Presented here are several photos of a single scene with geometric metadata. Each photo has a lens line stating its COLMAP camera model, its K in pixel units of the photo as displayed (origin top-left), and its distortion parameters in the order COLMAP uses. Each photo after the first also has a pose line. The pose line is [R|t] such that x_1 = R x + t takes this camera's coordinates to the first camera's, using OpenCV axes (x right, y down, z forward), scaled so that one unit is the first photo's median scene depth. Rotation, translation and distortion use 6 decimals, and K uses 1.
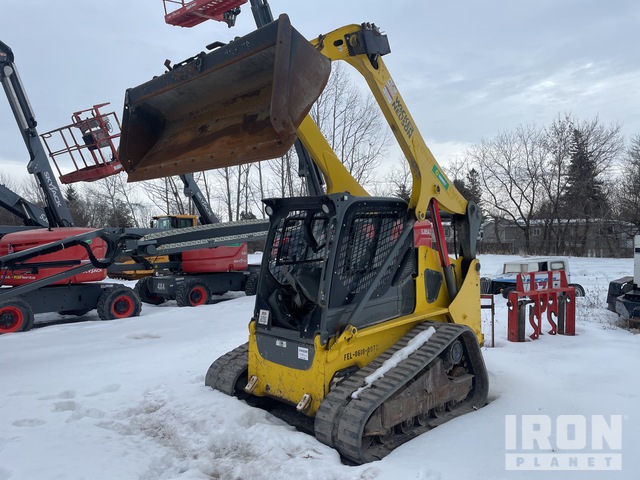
lens RADIAL K [[487.1, 0, 317.8], [0, 487.1, 223.8], [0, 0, 1]] dist [0.009102, 0.001340]
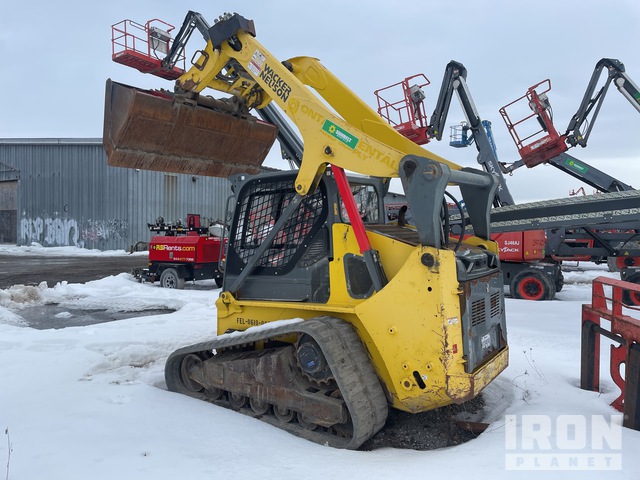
lens RADIAL K [[487.1, 0, 317.8], [0, 487.1, 223.8], [0, 0, 1]] dist [0.009102, 0.001340]
pose [[0.163421, 0.008276, -0.986522, 1.007305], [0.023754, 0.999642, 0.012321, 0.035145], [0.986270, -0.025448, 0.163166, 0.848570]]
